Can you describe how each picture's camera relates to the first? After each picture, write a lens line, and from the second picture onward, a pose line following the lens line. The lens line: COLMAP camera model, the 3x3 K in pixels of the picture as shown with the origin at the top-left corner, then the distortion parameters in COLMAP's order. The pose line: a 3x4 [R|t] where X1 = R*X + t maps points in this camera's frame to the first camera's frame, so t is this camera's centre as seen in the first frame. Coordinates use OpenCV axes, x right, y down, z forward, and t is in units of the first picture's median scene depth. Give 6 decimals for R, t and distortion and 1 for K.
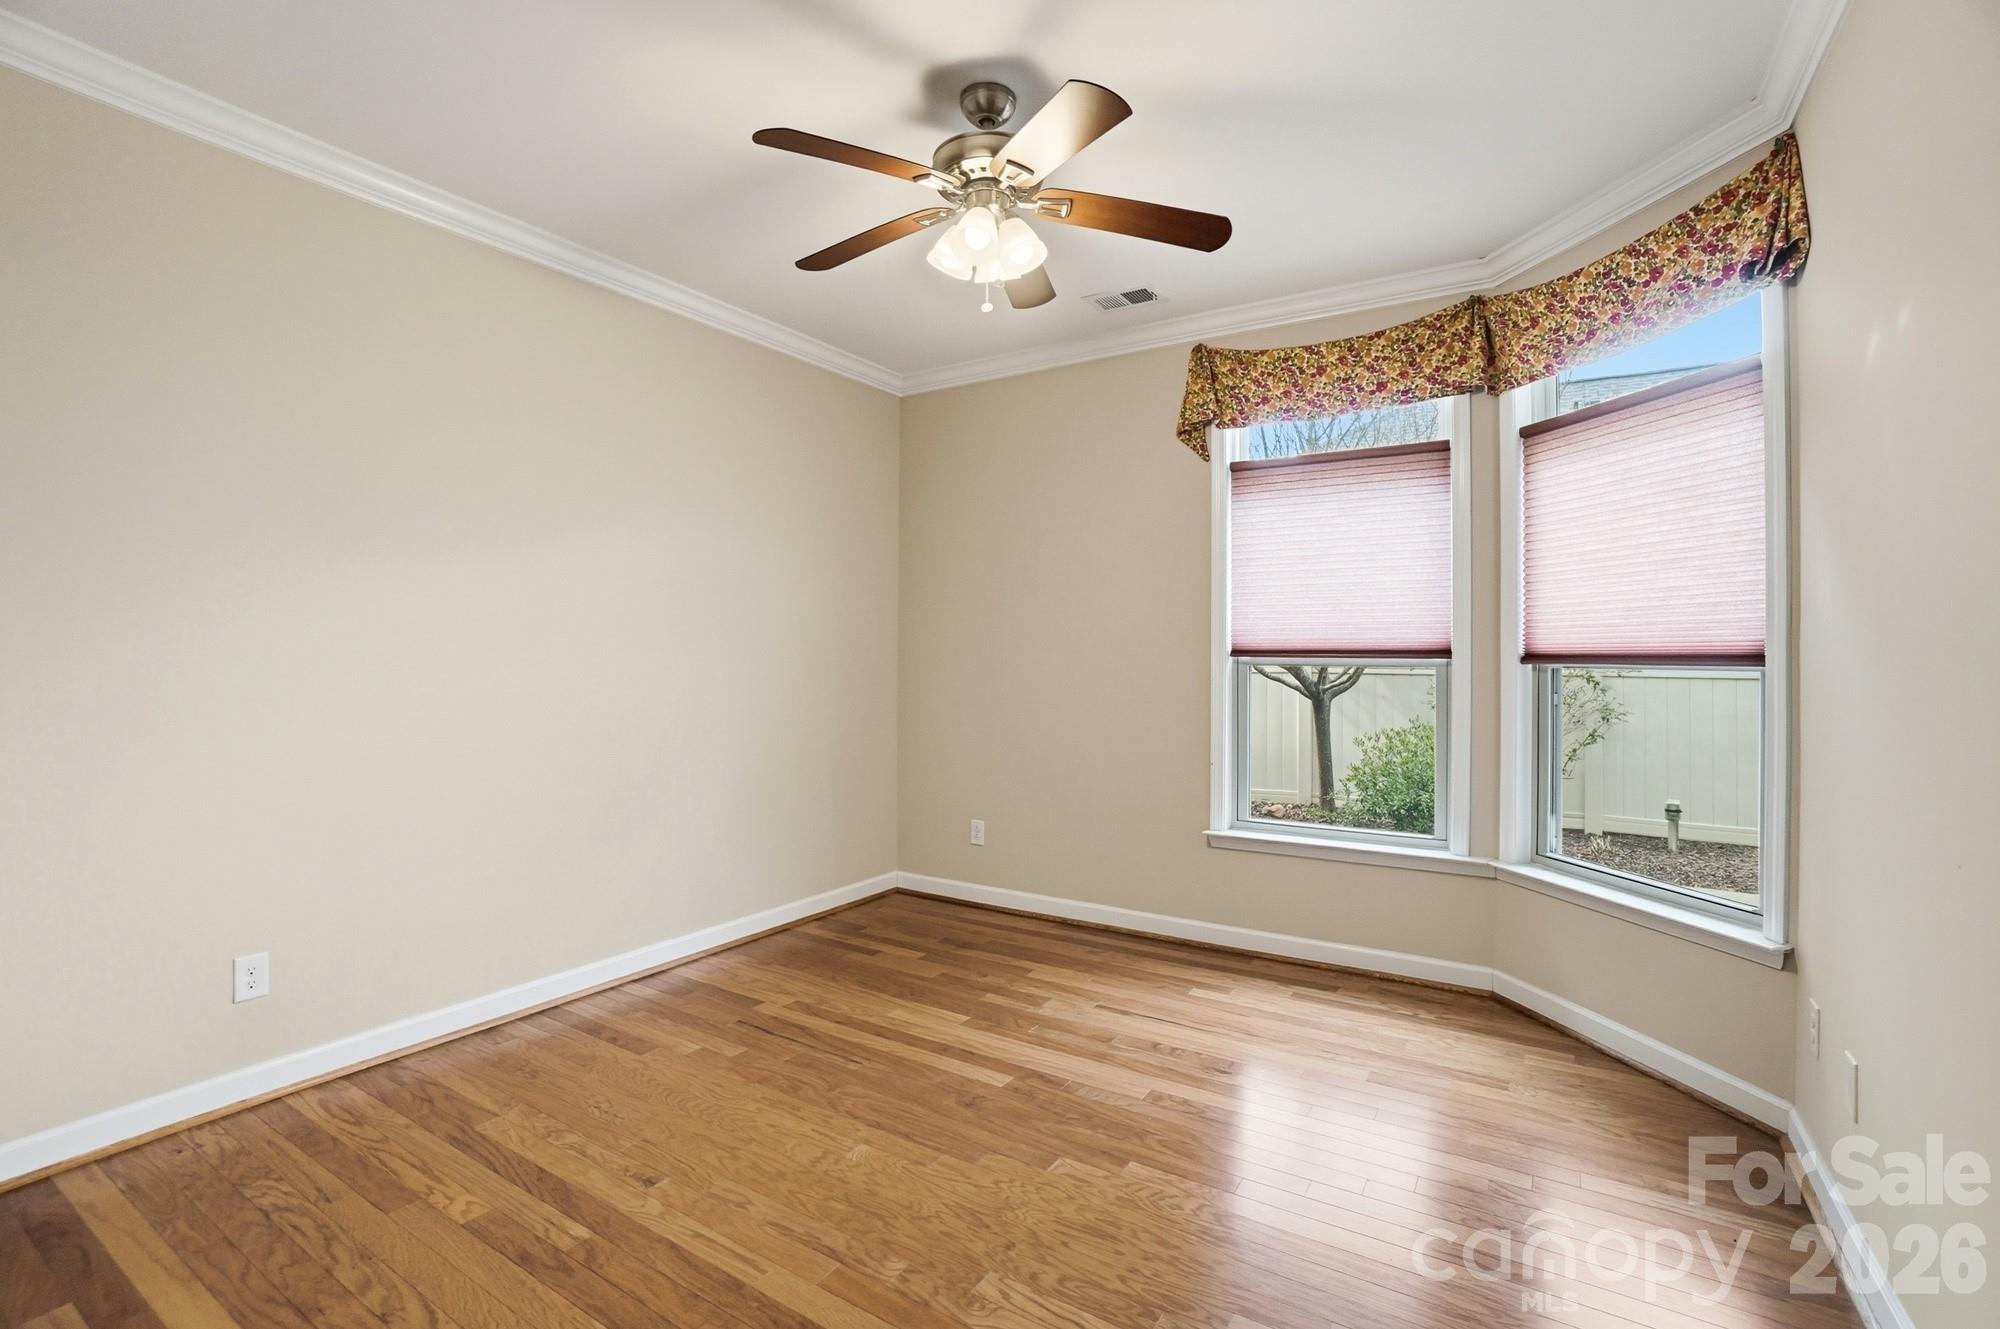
lens RADIAL K [[909.6, 0, 982.1], [0, 909.6, 665.4], [0, 0, 1]] dist [-0.065767, 0.025300]
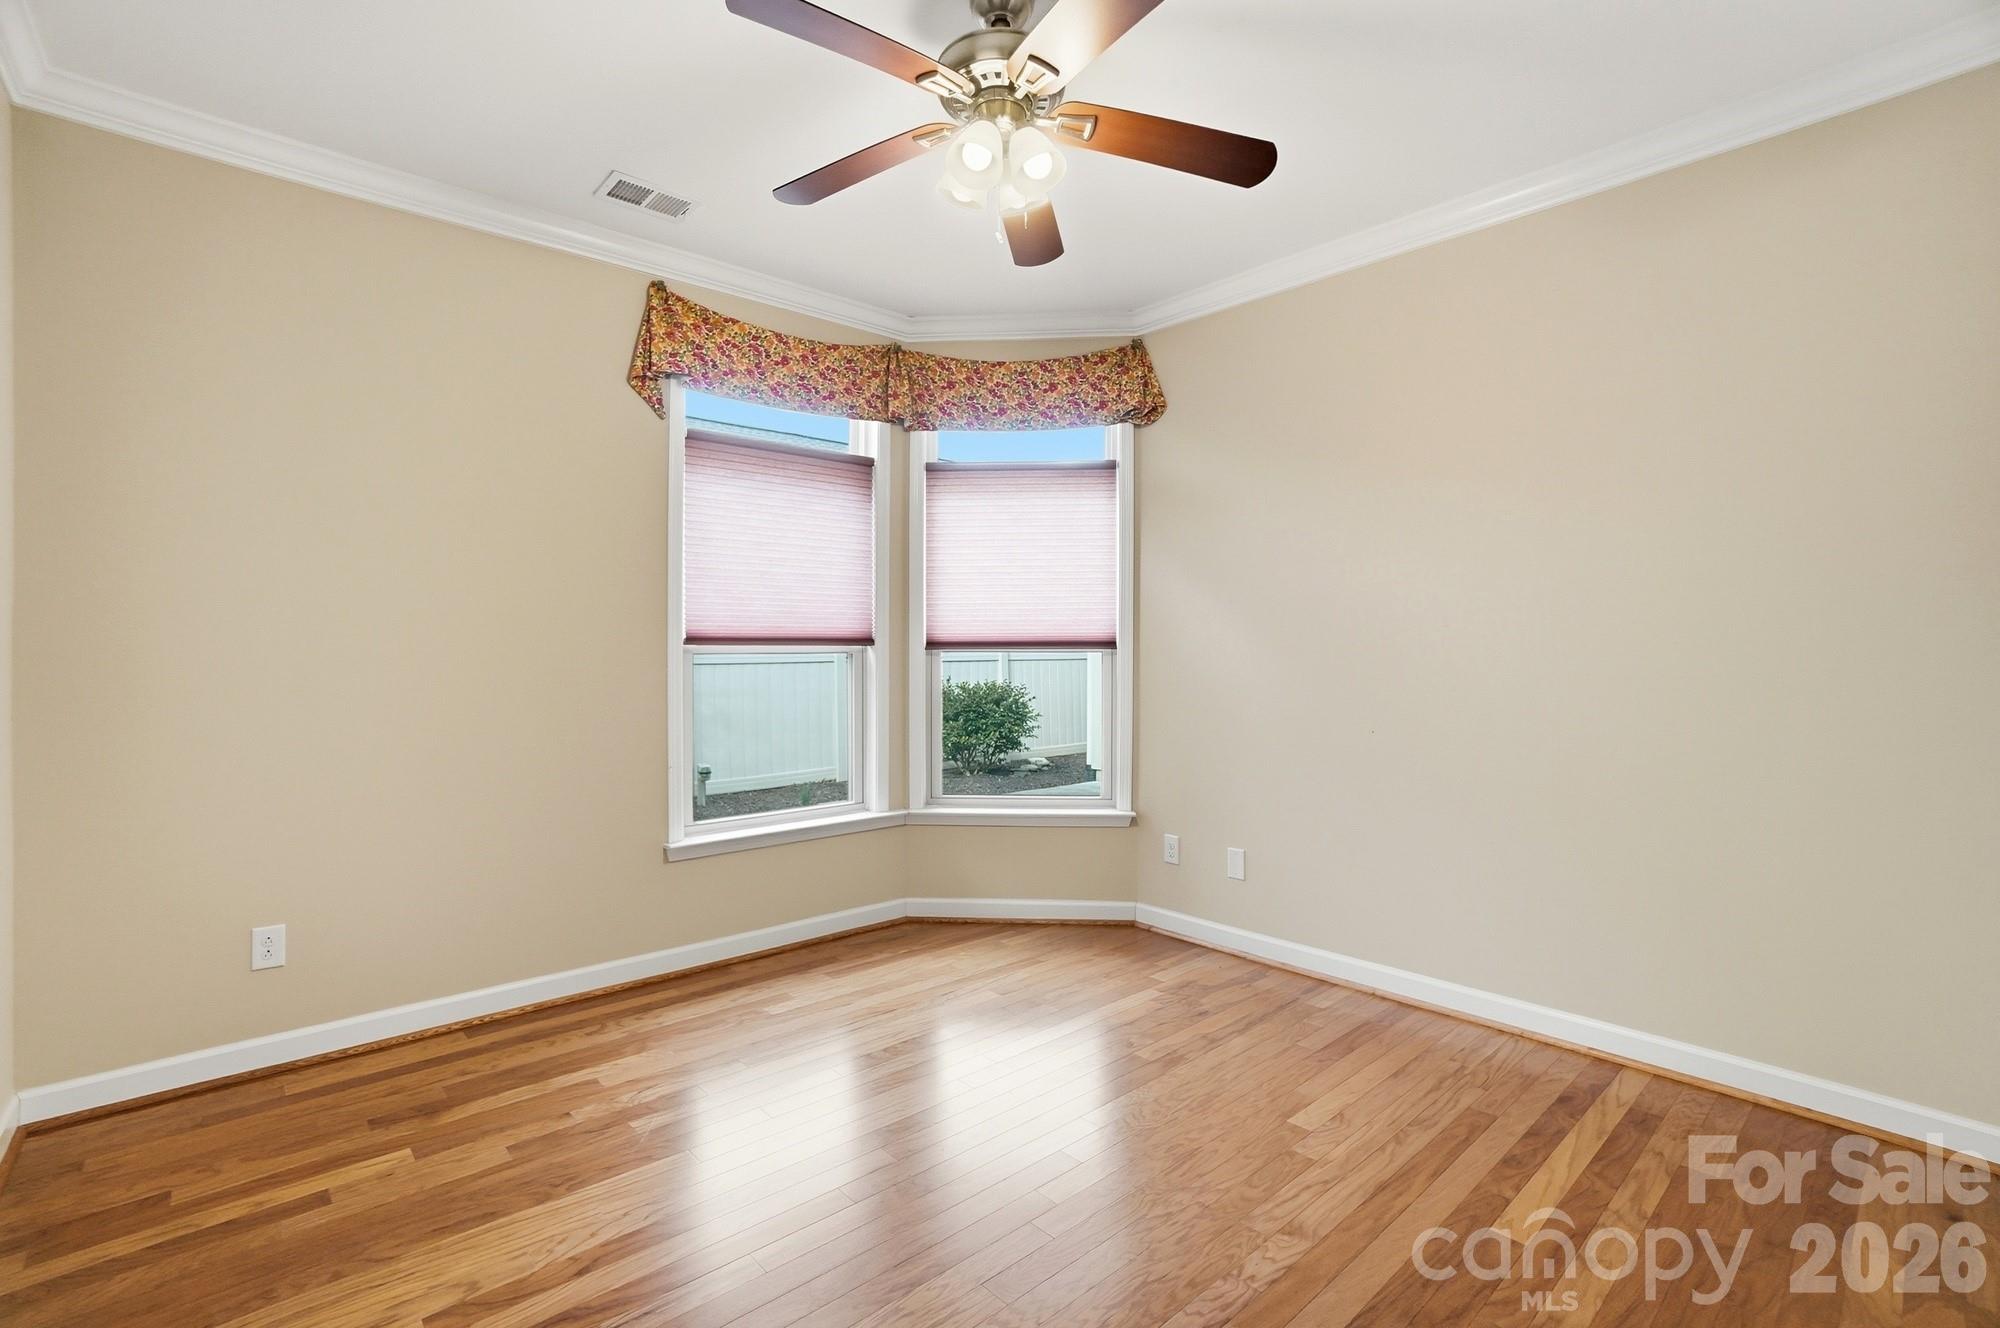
lens RADIAL K [[909.6, 0, 982.1], [0, 909.6, 664.9], [0, 0, 1]] dist [-0.065767, 0.025300]
pose [[0.260223, -0.021090, 0.965318, -0.583552], [0.014563, 0.999733, 0.017916, -0.001774], [-0.965439, 0.009396, 0.260461, 0.553272]]
